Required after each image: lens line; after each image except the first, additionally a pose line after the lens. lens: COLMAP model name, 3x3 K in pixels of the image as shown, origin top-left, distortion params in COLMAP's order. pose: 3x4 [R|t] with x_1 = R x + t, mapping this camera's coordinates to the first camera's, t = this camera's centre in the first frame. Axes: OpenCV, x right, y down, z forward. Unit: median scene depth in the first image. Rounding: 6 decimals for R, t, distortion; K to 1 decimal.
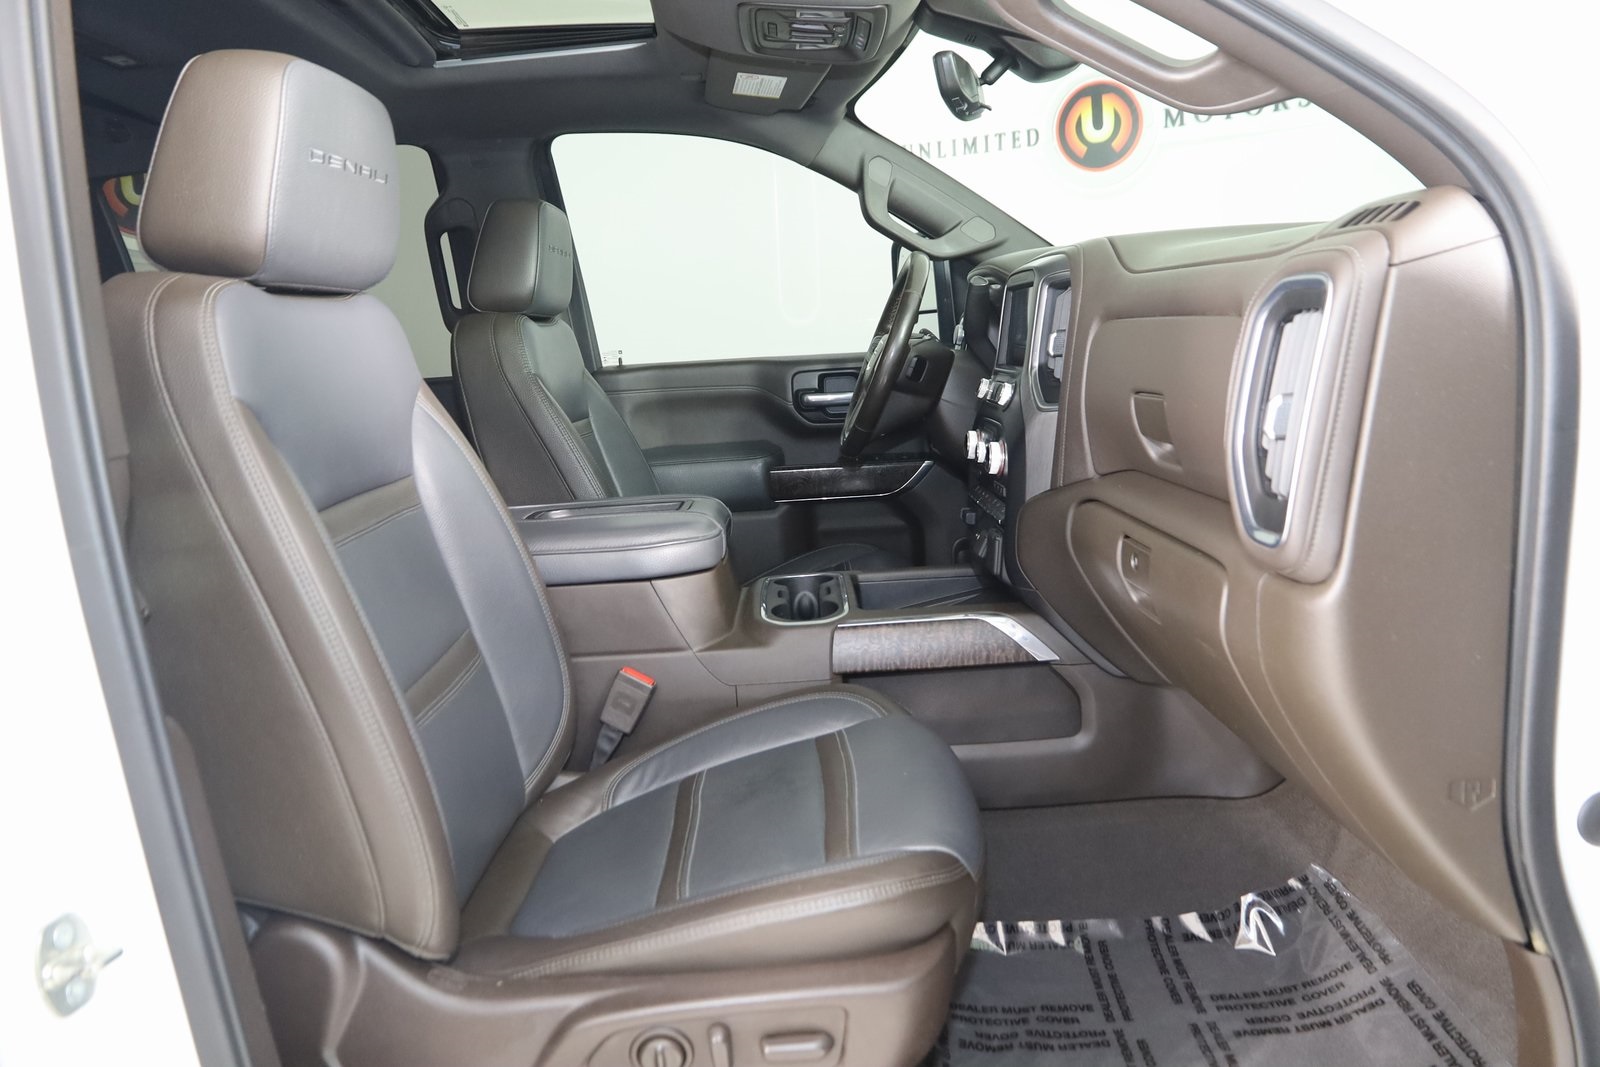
lens RADIAL K [[1095.5, 0, 794.2], [0, 1095.5, 523.4], [0, 0, 1]] dist [-0.119298, 0.085428]
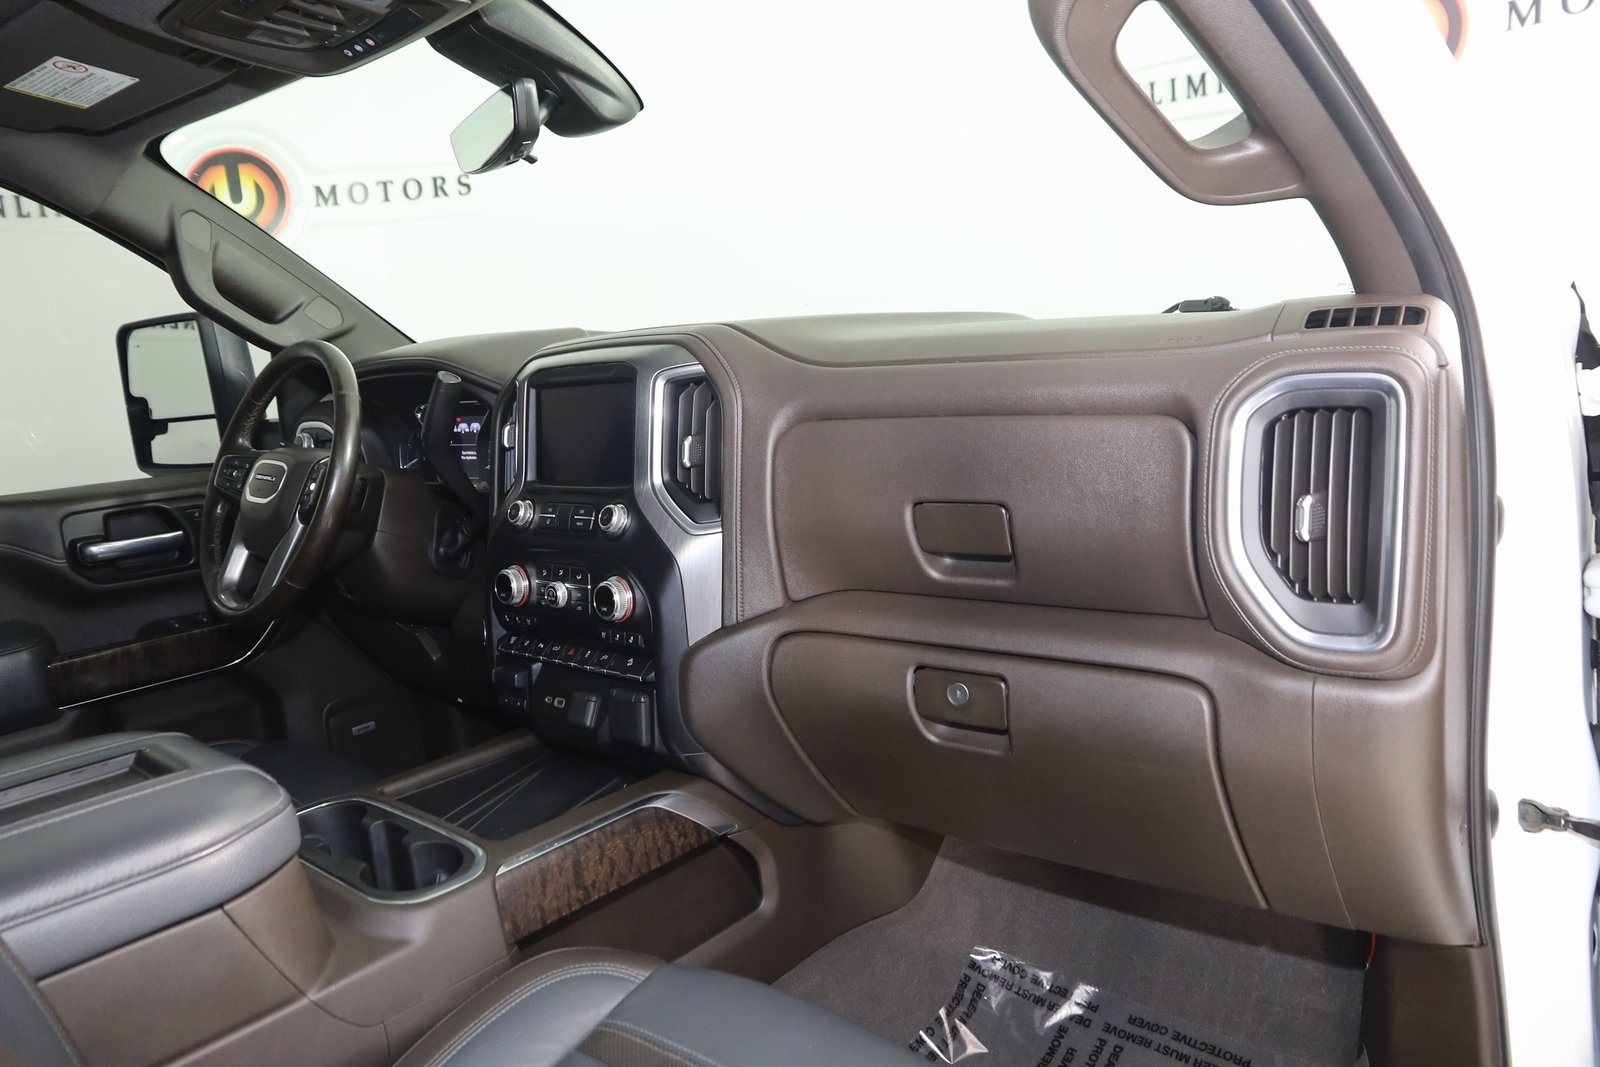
lens RADIAL K [[1095.5, 0, 794.2], [0, 1095.5, 523.4], [0, 0, 1]] dist [-0.119298, 0.085428]
pose [[0.656405, -0.106580, 0.746842, -0.205643], [0.164635, 0.986347, -0.003940, -0.059152], [-0.736225, 0.125543, 0.664990, 0.243485]]
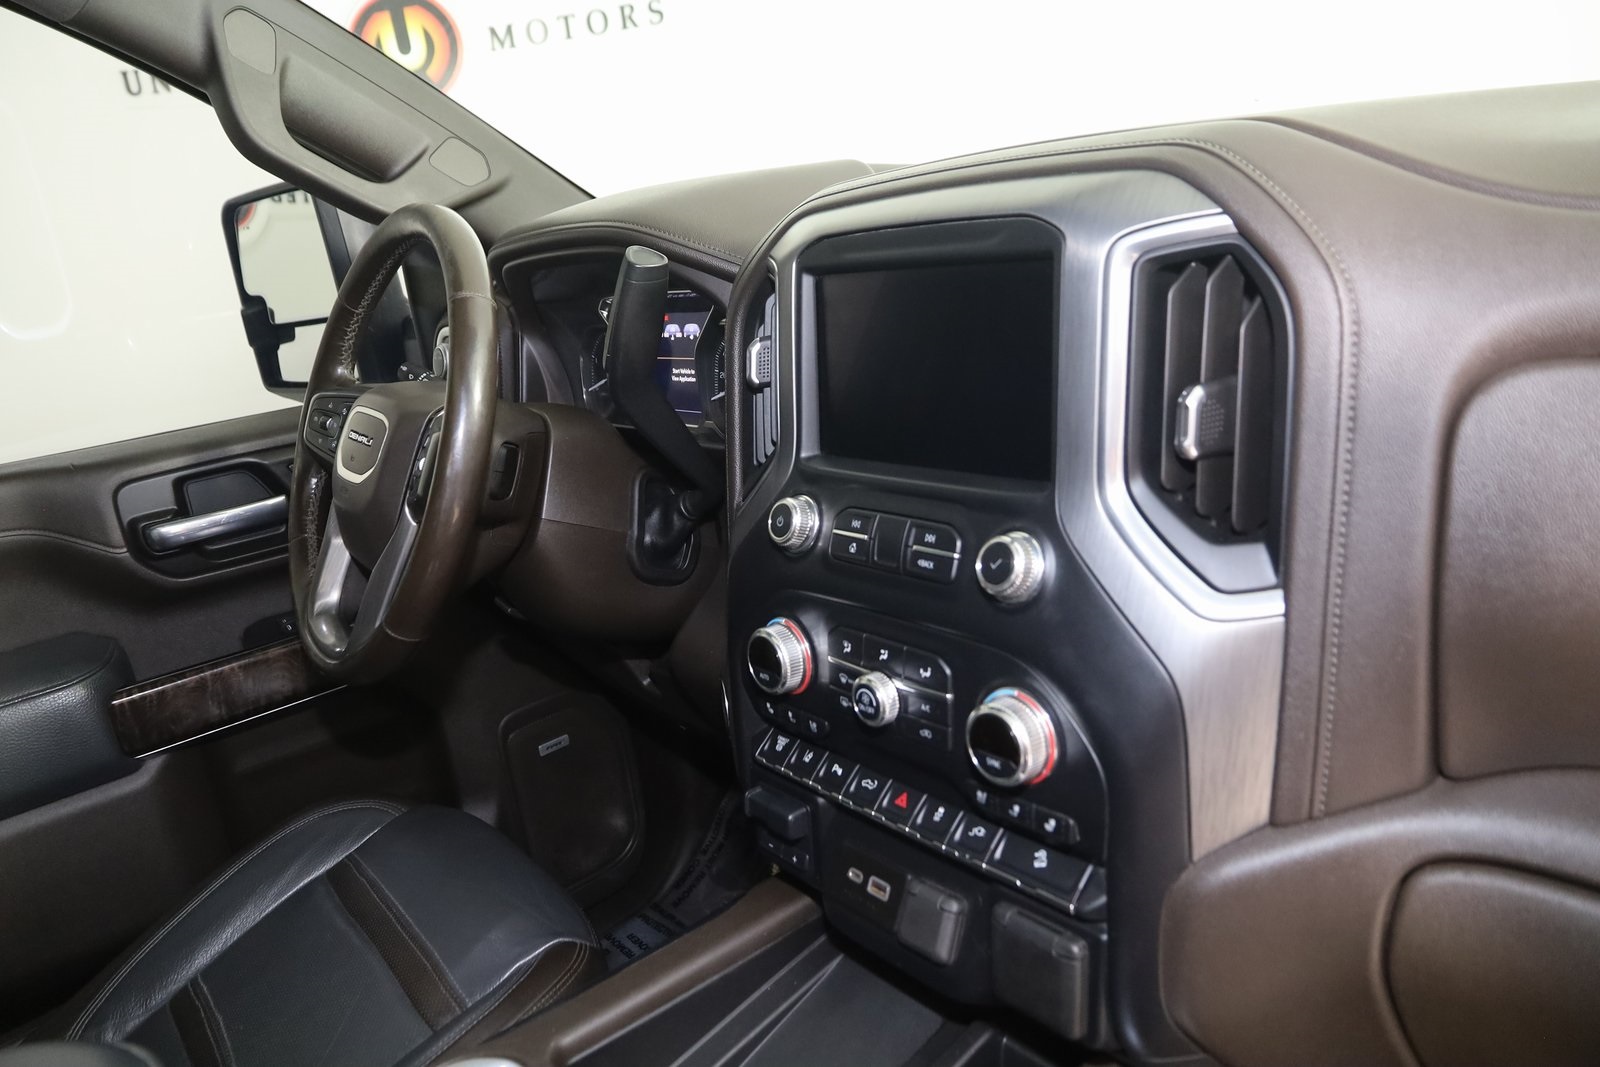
lens RADIAL K [[1095.5, 0, 794.2], [0, 1095.5, 523.4], [0, 0, 1]] dist [-0.119298, 0.085428]
pose [[0.778538, -0.206195, 0.592758, -0.049401], [0.186914, 0.977807, 0.094641, -0.117744], [-0.599117, 0.037113, 0.799801, 0.489660]]
